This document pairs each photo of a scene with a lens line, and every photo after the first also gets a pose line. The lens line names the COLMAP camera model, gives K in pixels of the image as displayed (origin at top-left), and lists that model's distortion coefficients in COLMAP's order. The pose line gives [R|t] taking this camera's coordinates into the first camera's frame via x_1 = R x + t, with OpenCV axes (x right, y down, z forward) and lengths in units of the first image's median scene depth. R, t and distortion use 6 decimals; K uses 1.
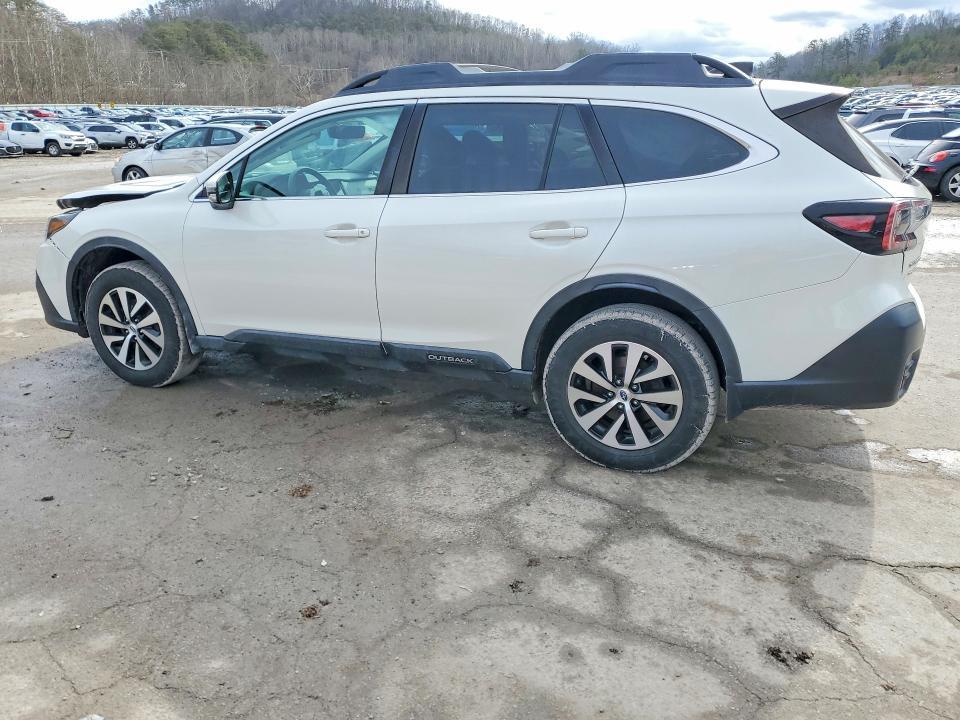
lens RADIAL K [[755.1, 0, 480.7], [0, 755.1, 358.5], [0, 0, 1]] dist [0.031522, -0.020167]
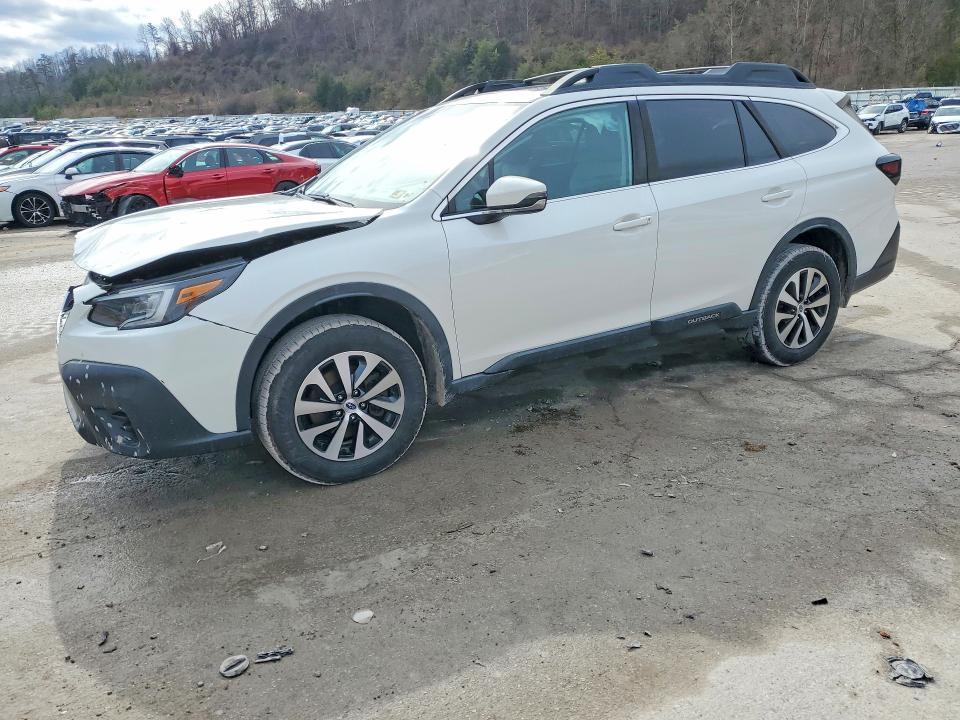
lens RADIAL K [[755.1, 0, 480.1], [0, 755.1, 368.9], [0, 0, 1]] dist [0.031522, -0.020167]
pose [[0.596754, -0.257884, 0.759855, -1.227953], [0.276761, 0.954990, 0.106755, -0.154203], [-0.753185, 0.146592, 0.641267, 0.557001]]
